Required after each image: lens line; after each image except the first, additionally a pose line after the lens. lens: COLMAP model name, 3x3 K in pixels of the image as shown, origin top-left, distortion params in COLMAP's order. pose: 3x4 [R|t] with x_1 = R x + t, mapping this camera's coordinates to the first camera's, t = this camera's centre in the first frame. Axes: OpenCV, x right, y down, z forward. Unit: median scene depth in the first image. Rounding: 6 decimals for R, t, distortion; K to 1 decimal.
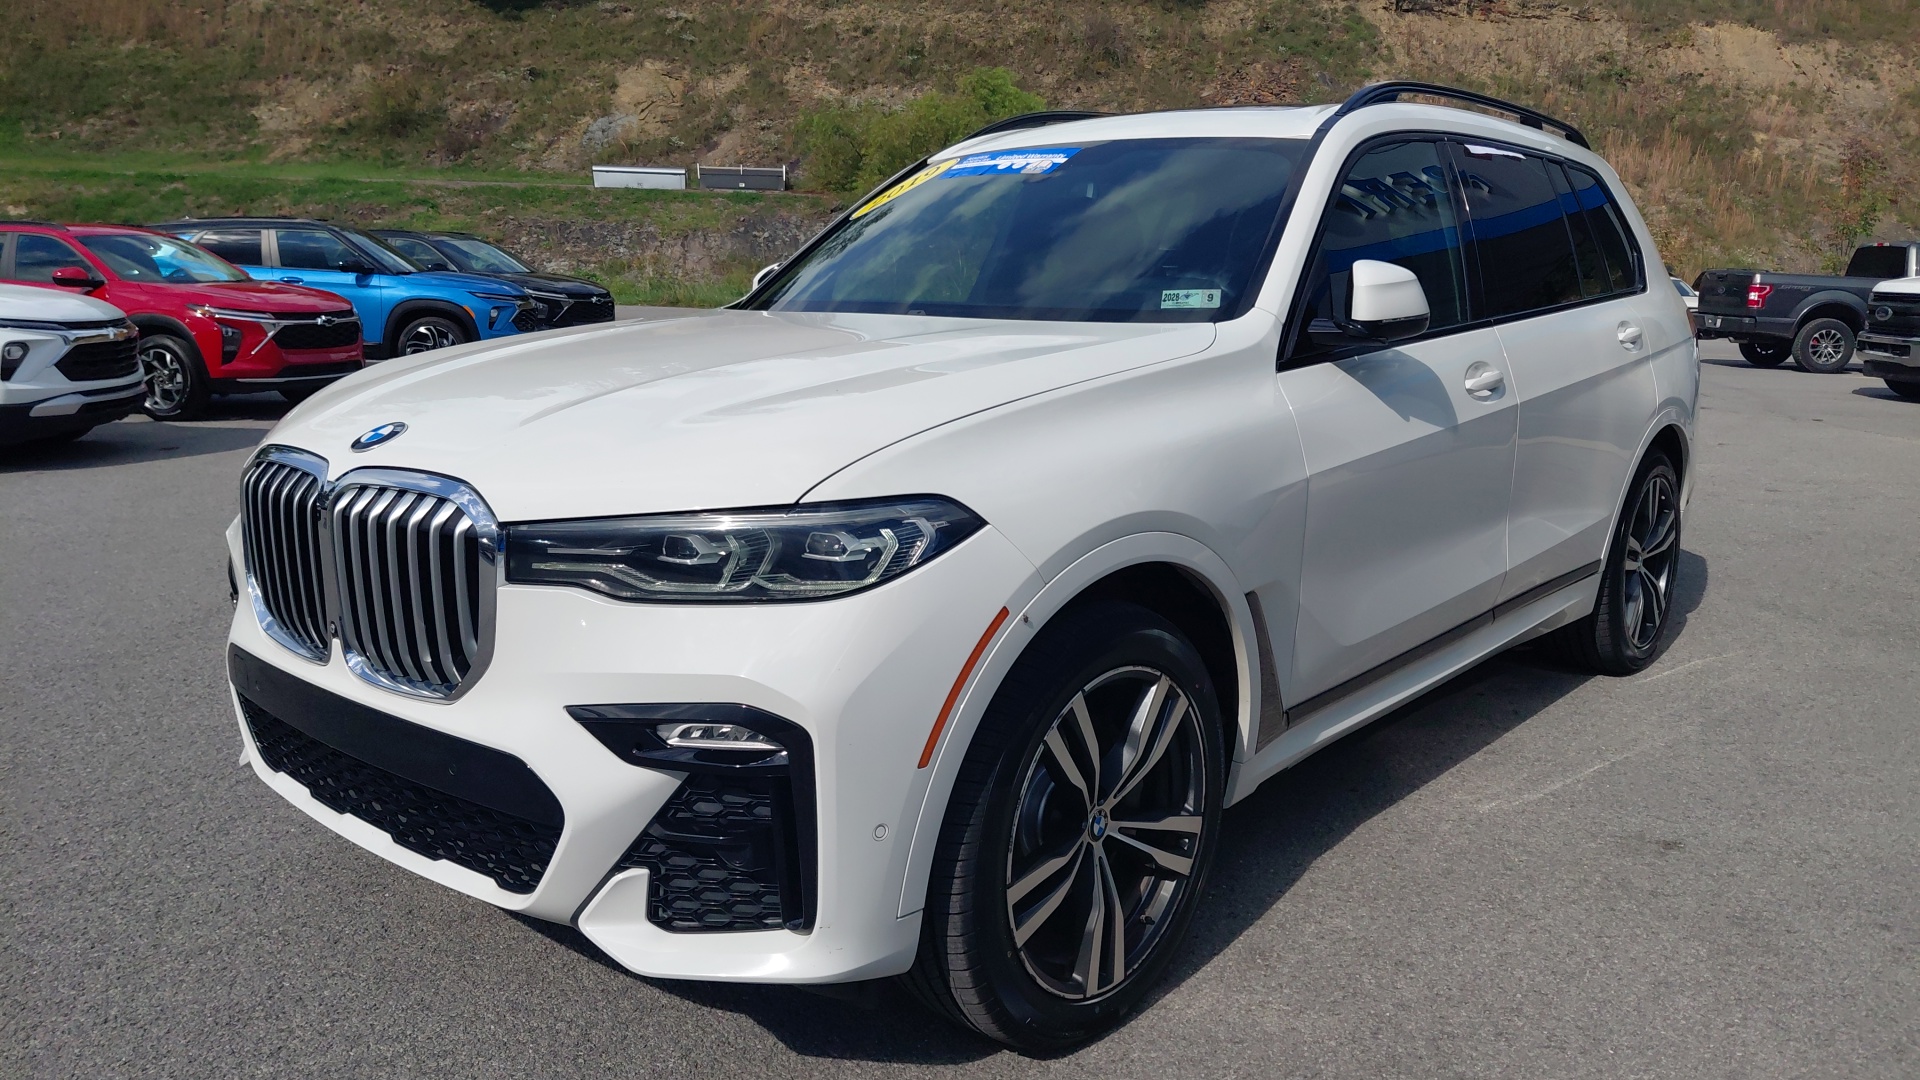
lens RADIAL K [[1428.0, 0, 972.9], [0, 1428.0, 533.6], [0, 0, 1]] dist [0.068553, -0.137227]
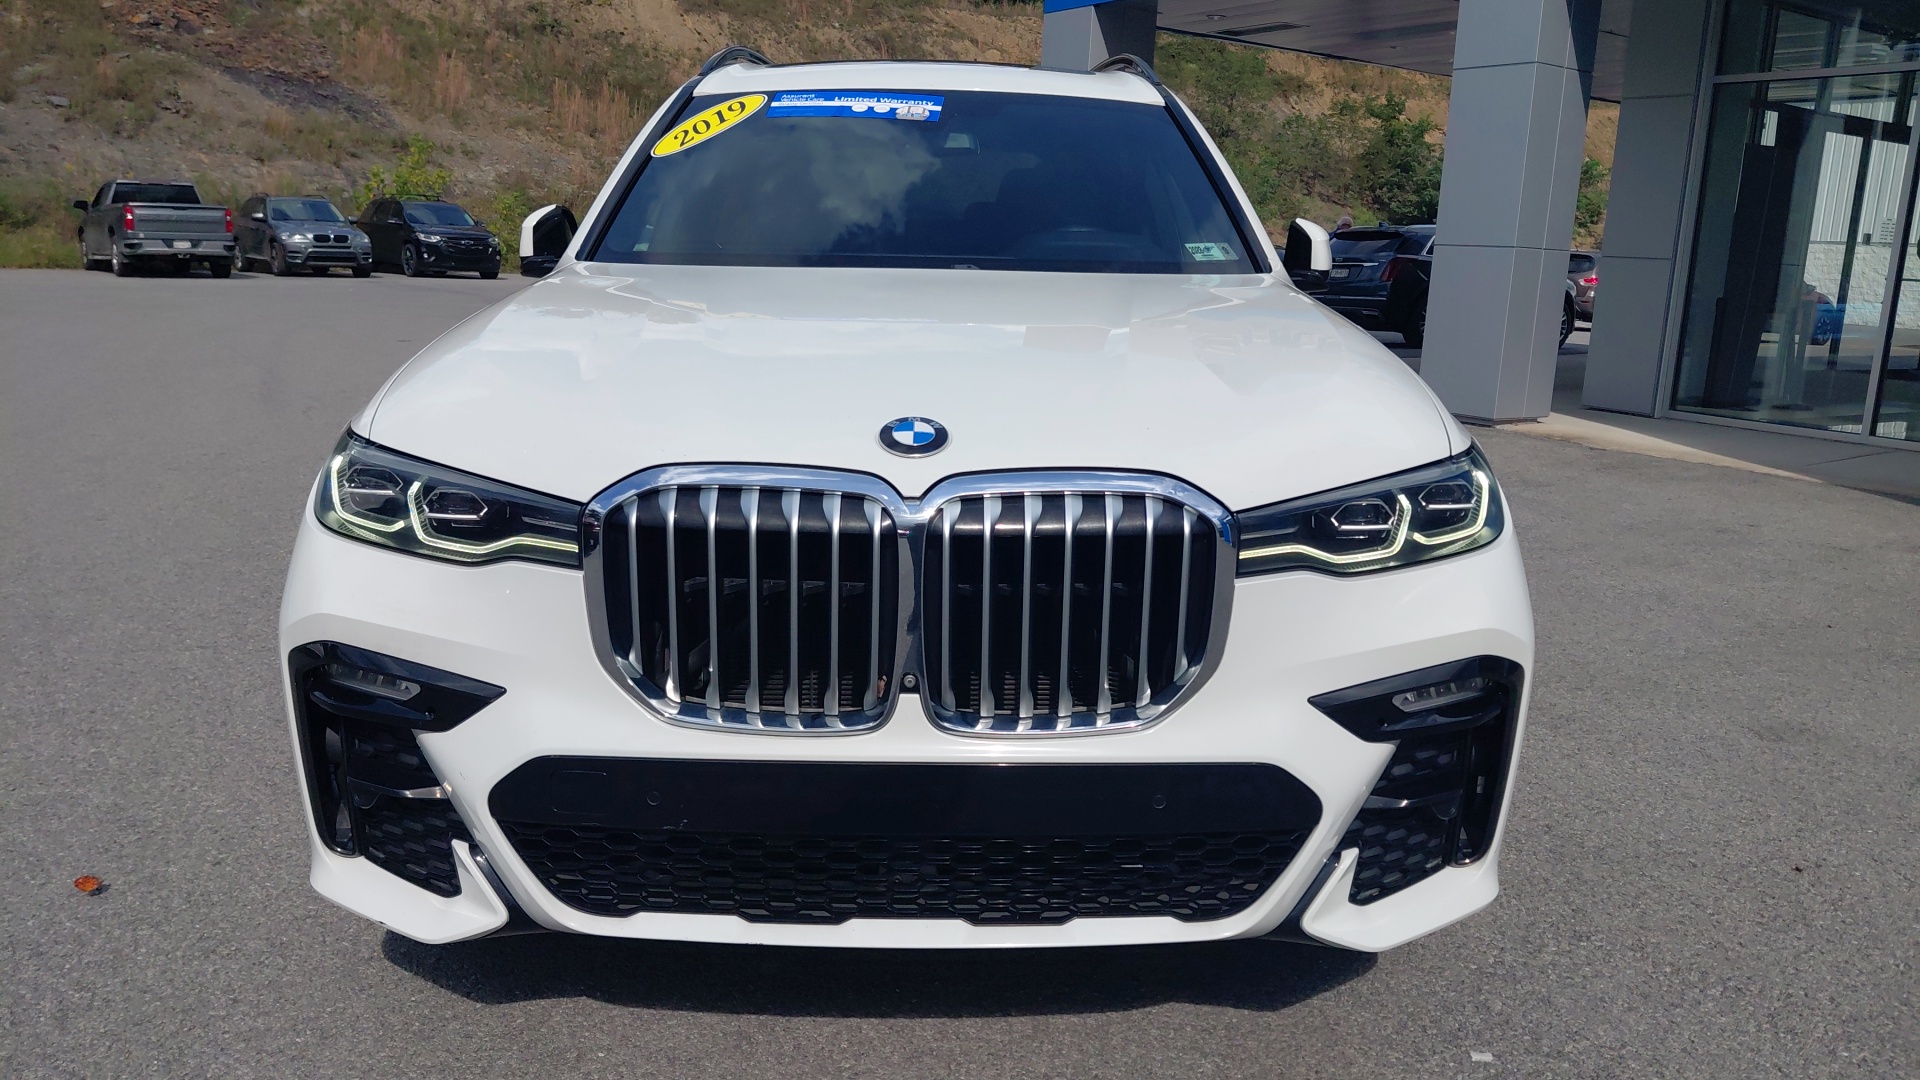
lens RADIAL K [[1428.0, 0, 959.4], [0, 1428.0, 520.7], [0, 0, 1]] dist [0.068553, -0.137227]
pose [[0.747392, -0.125359, 0.652450, -0.110715], [0.105740, 0.991965, 0.069465, -0.008690], [-0.655915, 0.017072, 0.754642, 0.047041]]
